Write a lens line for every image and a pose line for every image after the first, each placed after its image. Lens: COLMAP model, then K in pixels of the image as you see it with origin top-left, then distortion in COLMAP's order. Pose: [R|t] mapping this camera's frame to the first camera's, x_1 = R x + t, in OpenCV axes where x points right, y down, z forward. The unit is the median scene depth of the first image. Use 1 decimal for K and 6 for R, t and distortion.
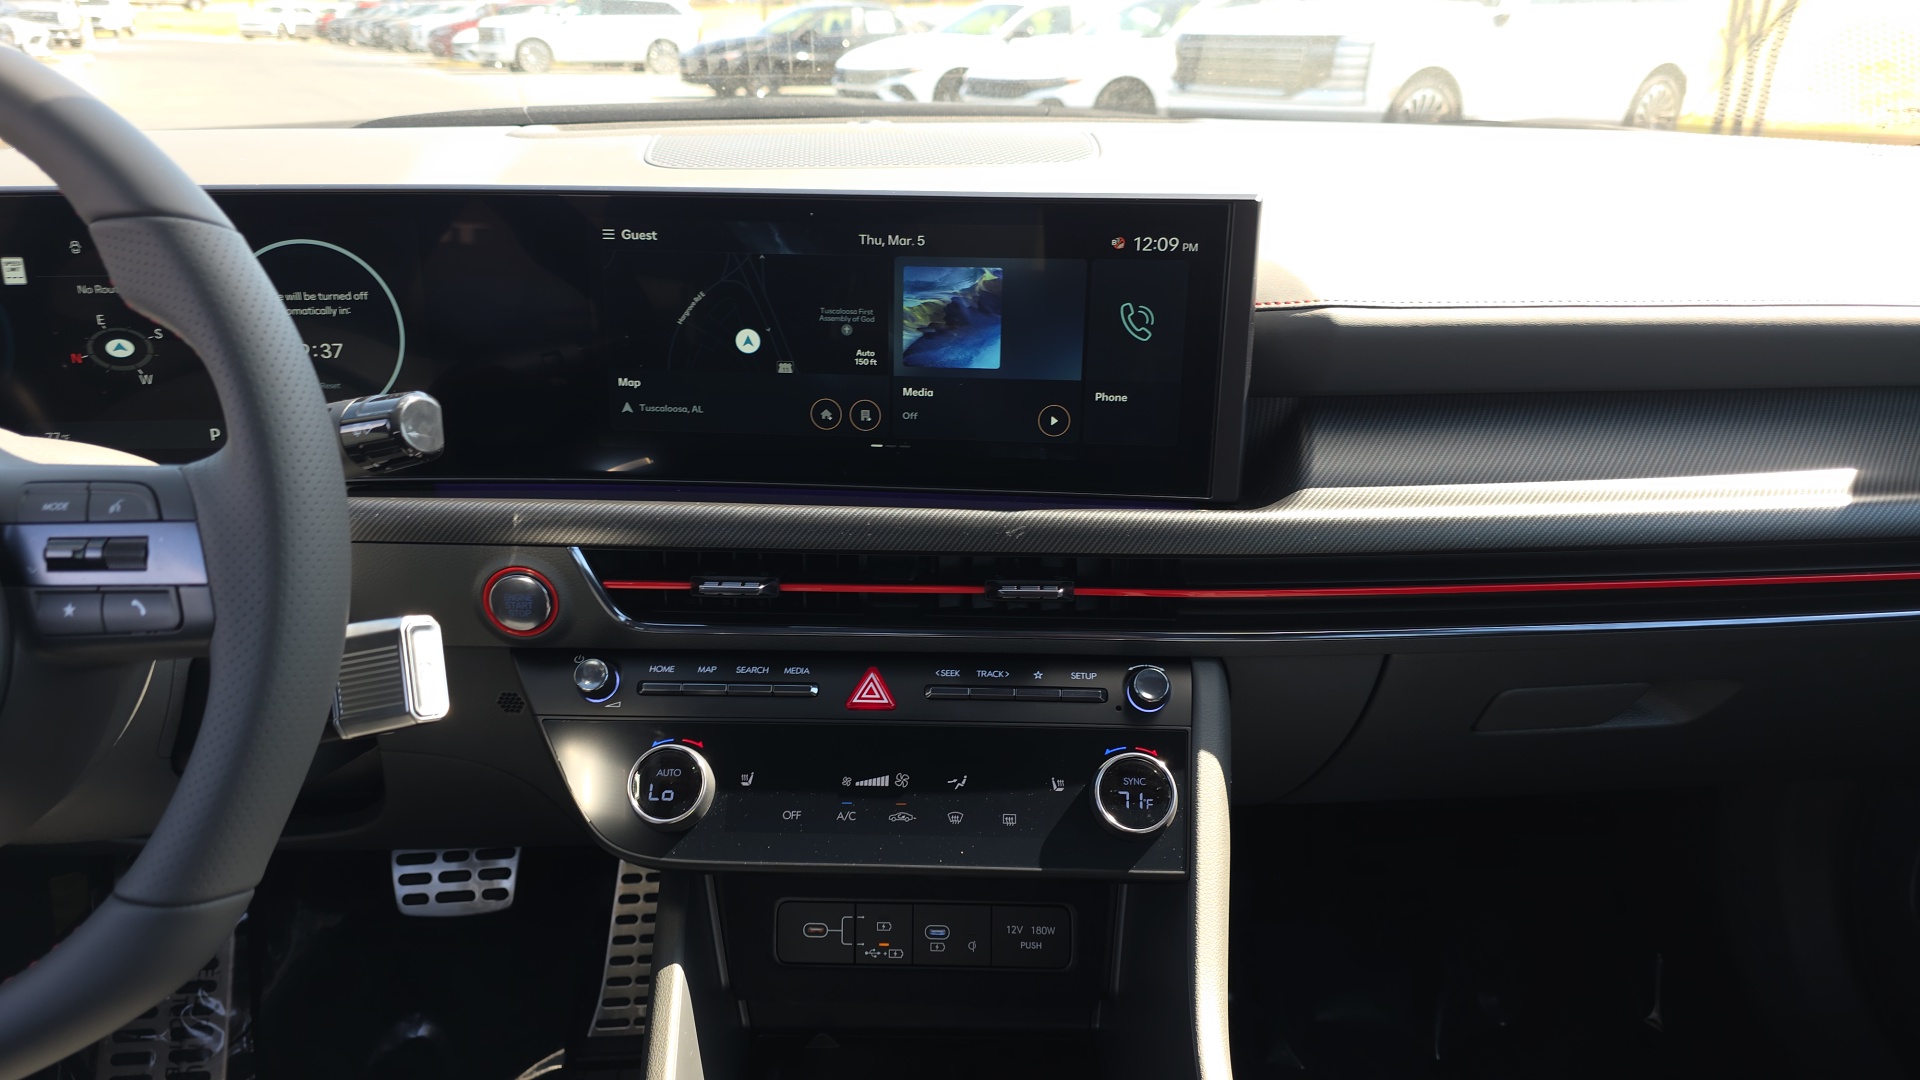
lens RADIAL K [[1317.0, 0, 949.9], [0, 1317.0, 563.9], [0, 0, 1]] dist [0.078156, -0.100254]
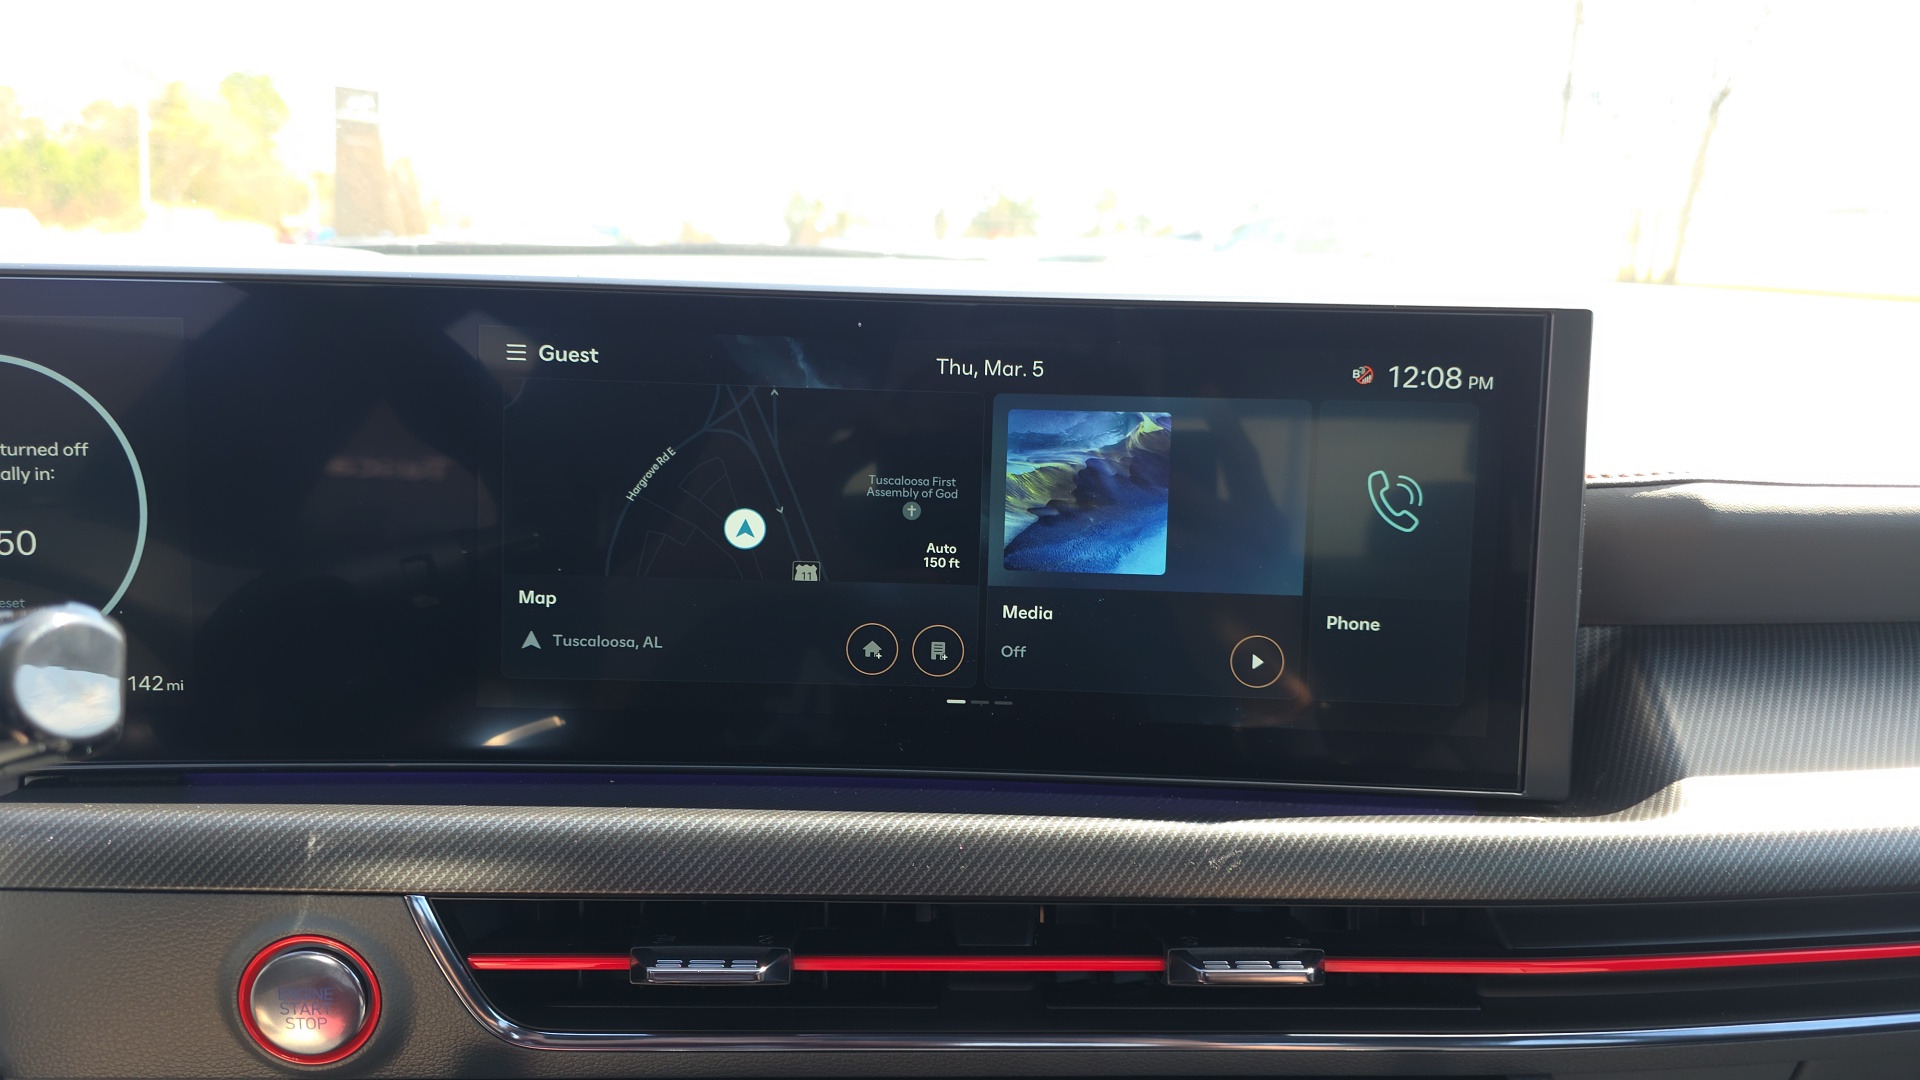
lens RADIAL K [[1296.7, 0, 945.6], [0, 1296.7, 531.9], [0, 0, 1]] dist [0.073513, -0.088336]
pose [[0.997290, 0.008597, 0.073071, -0.106187], [0.005674, 0.981206, -0.192882, -0.053399], [-0.073356, 0.192774, 0.978497, 0.421815]]
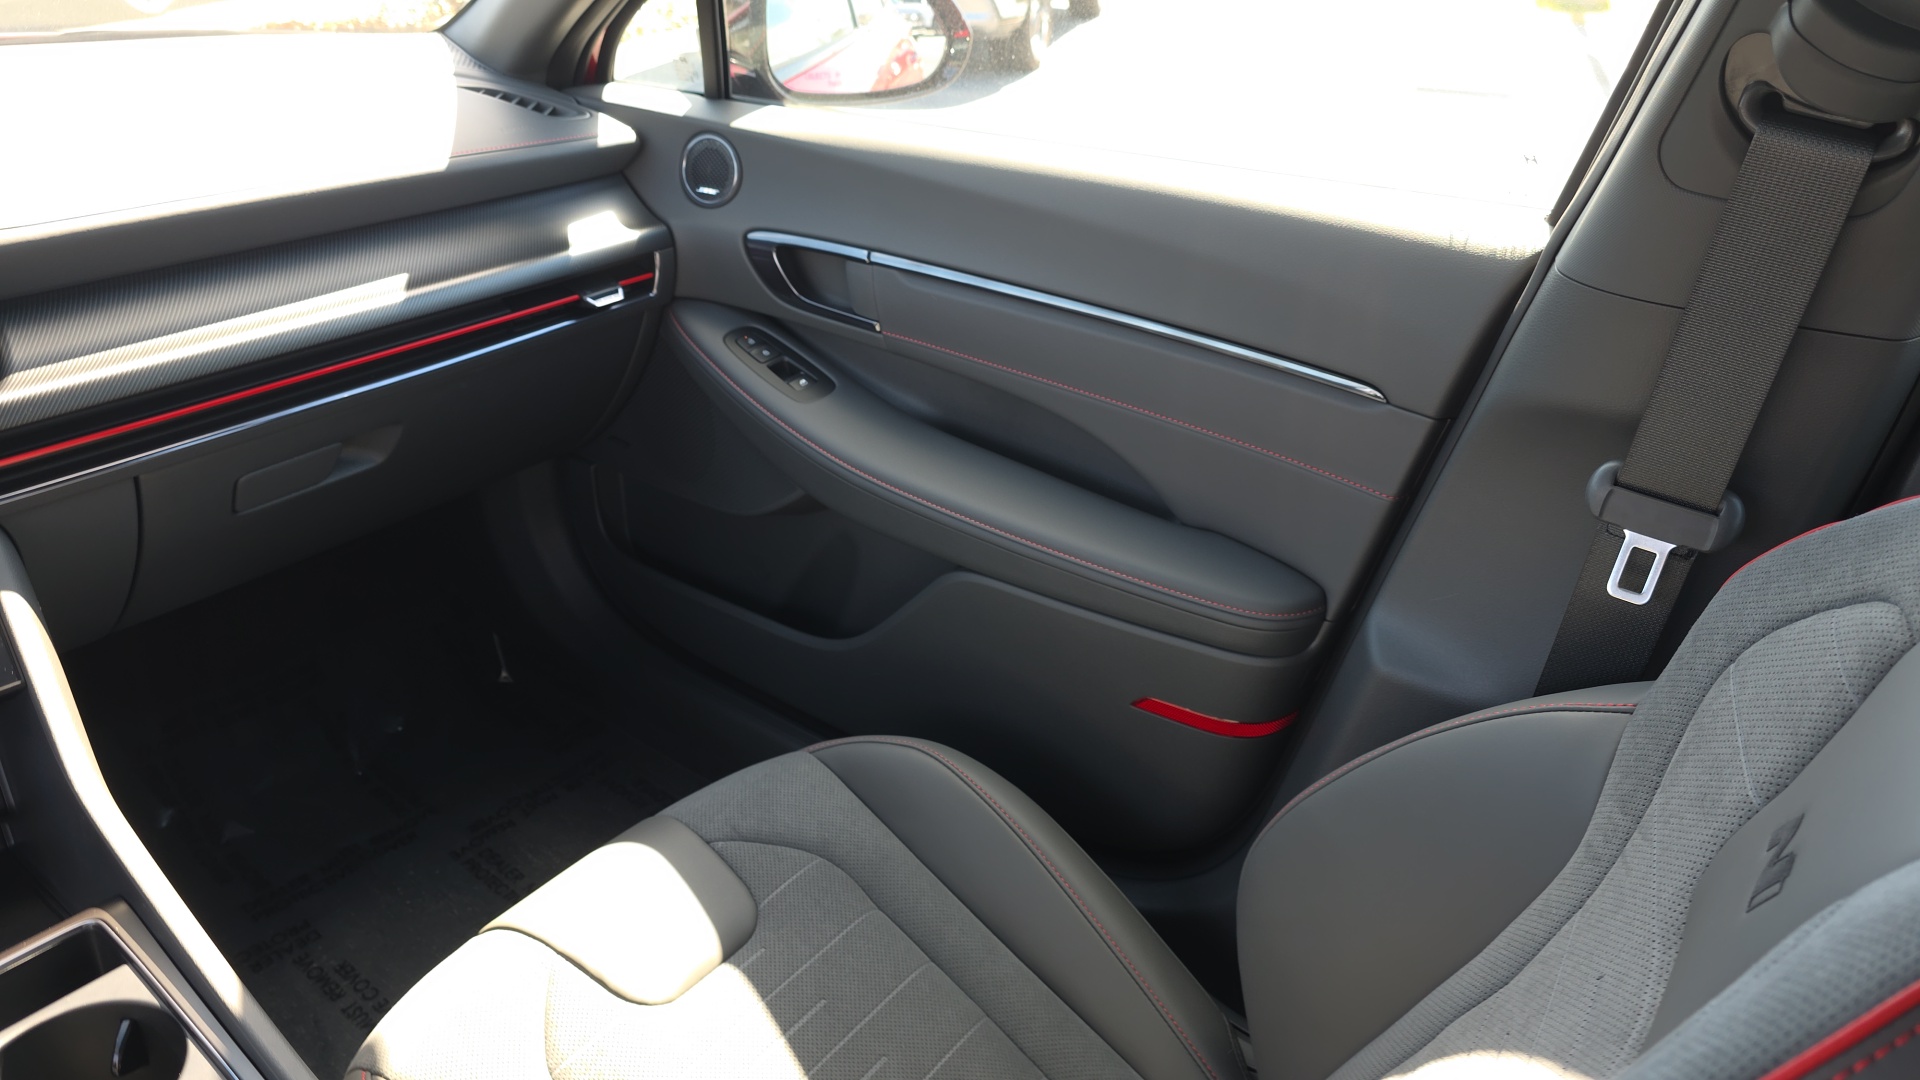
lens RADIAL K [[1296.7, 0, 945.6], [0, 1296.7, 531.9], [0, 0, 1]] dist [0.073513, -0.088336]
pose [[0.677285, -0.338436, 0.653258, -0.003659], [0.259764, 0.940732, 0.218050, 0.045148], [-0.688336, 0.022011, 0.725058, -0.564380]]
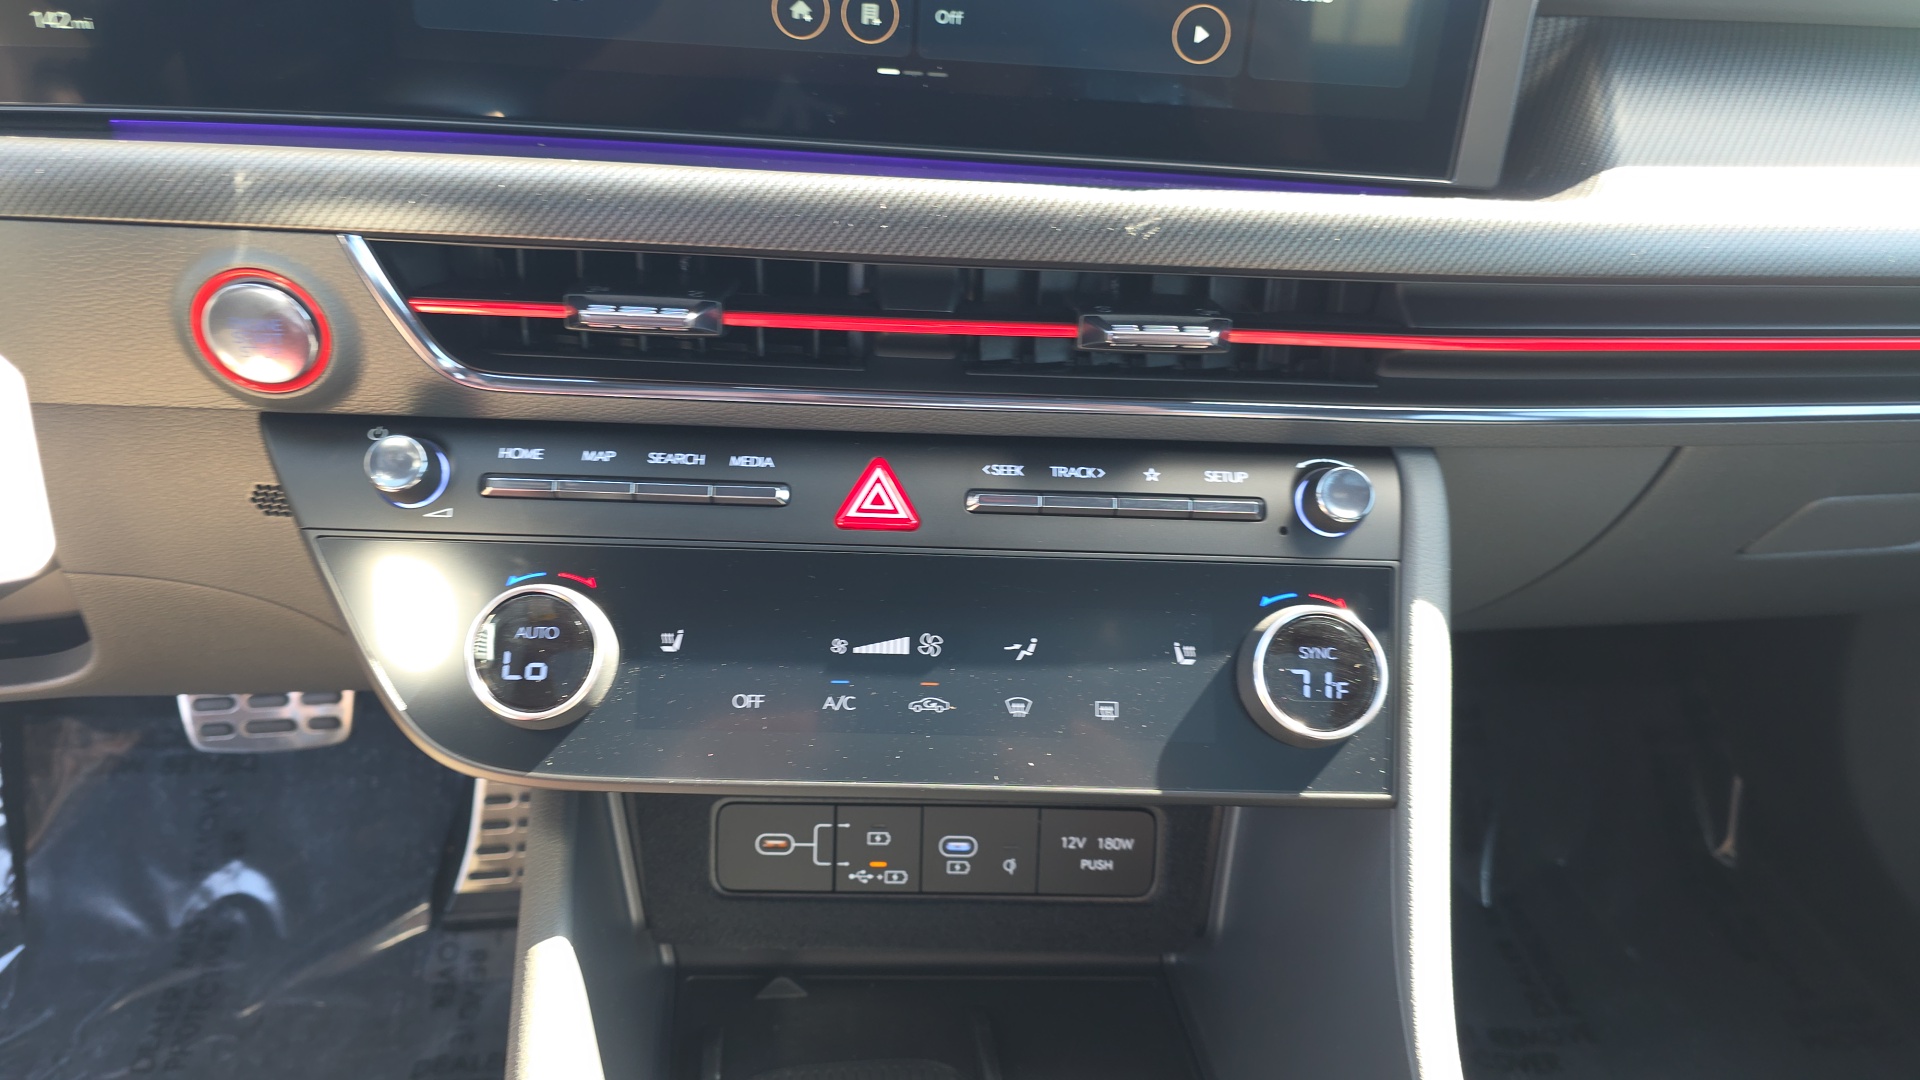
lens RADIAL K [[1296.7, 0, 945.6], [0, 1296.7, 531.9], [0, 0, 1]] dist [0.073513, -0.088336]
pose [[0.997006, 0.010269, 0.076644, -0.074100], [-0.022730, 0.986277, 0.163529, 0.014571], [-0.073913, -0.164781, 0.983557, 0.412331]]
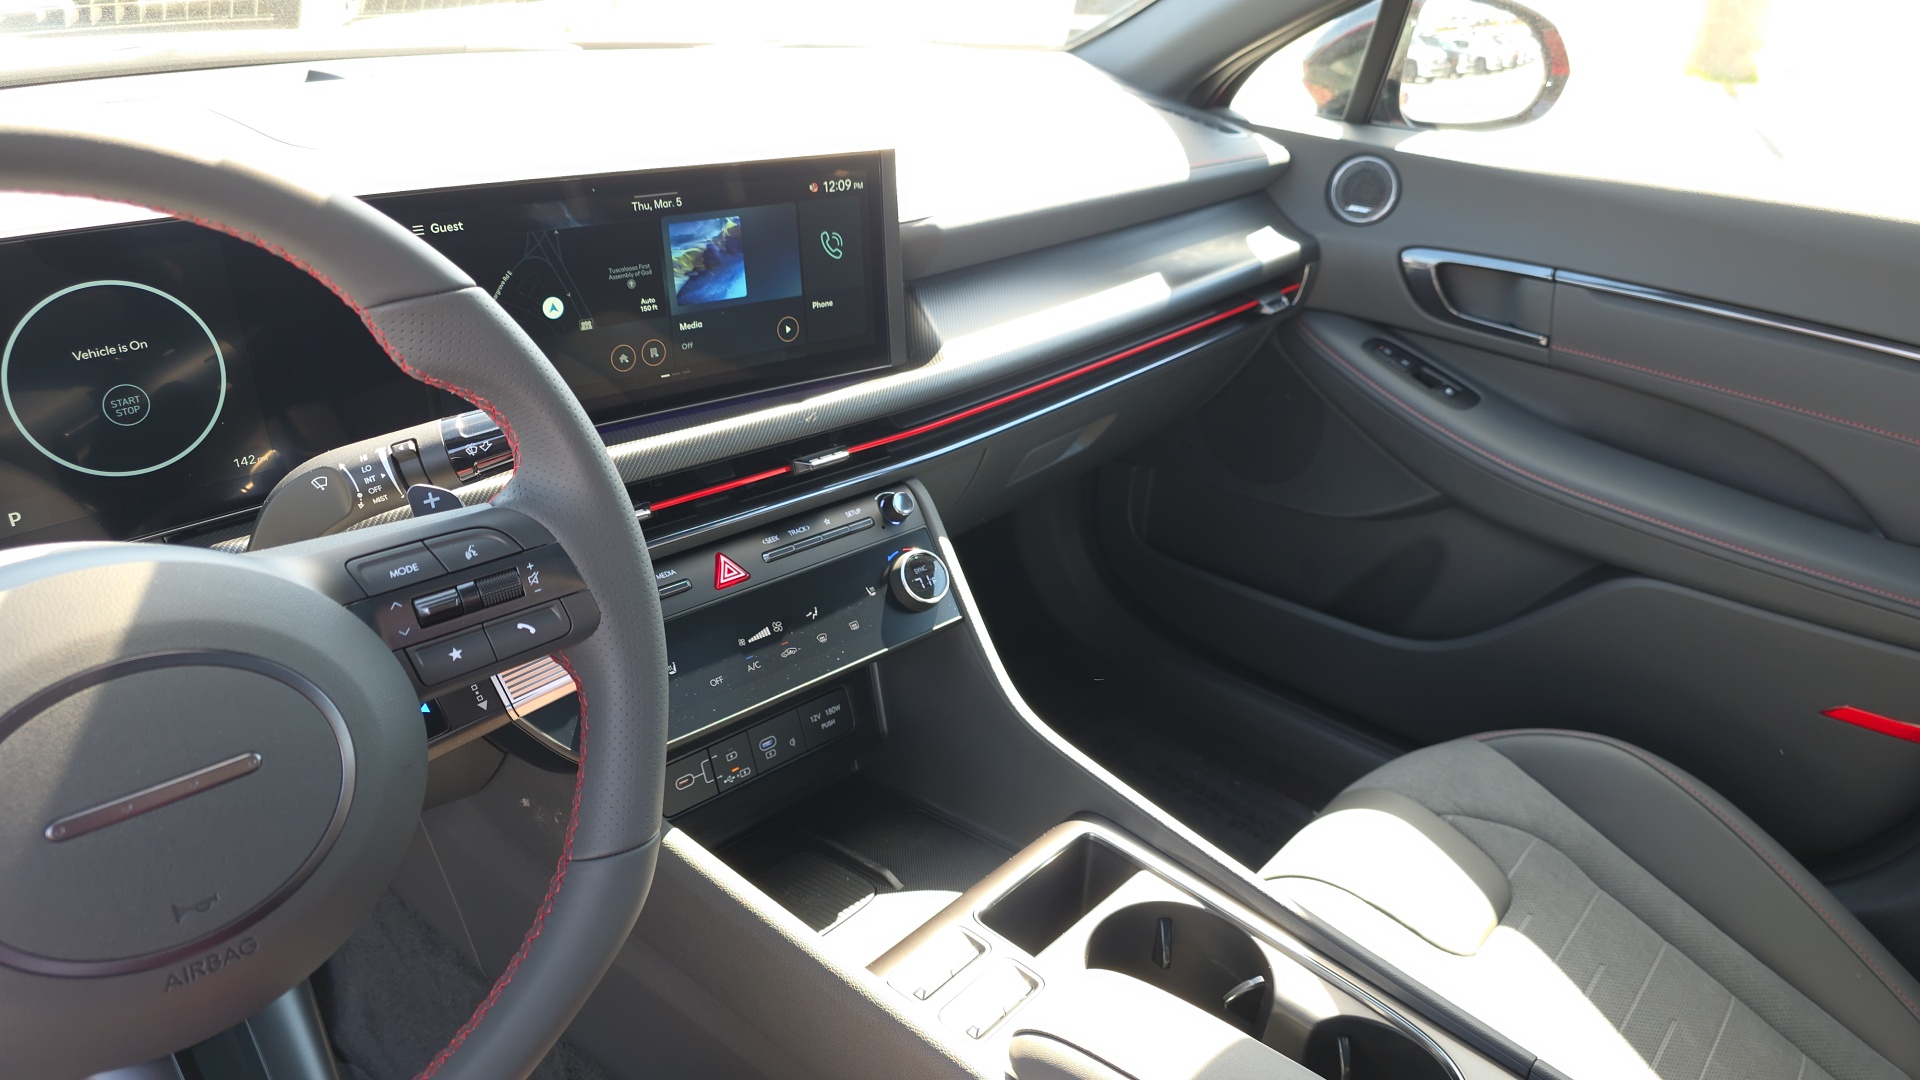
lens RADIAL K [[1325.7, 0, 967.2], [0, 1325.7, 536.8], [0, 0, 1]] dist [0.069880, -0.068659]
pose [[0.693917, -0.284521, 0.661458, -0.724929], [0.214304, 0.958599, 0.187513, -0.120648], [-0.687425, 0.011635, 0.726162, -0.067680]]
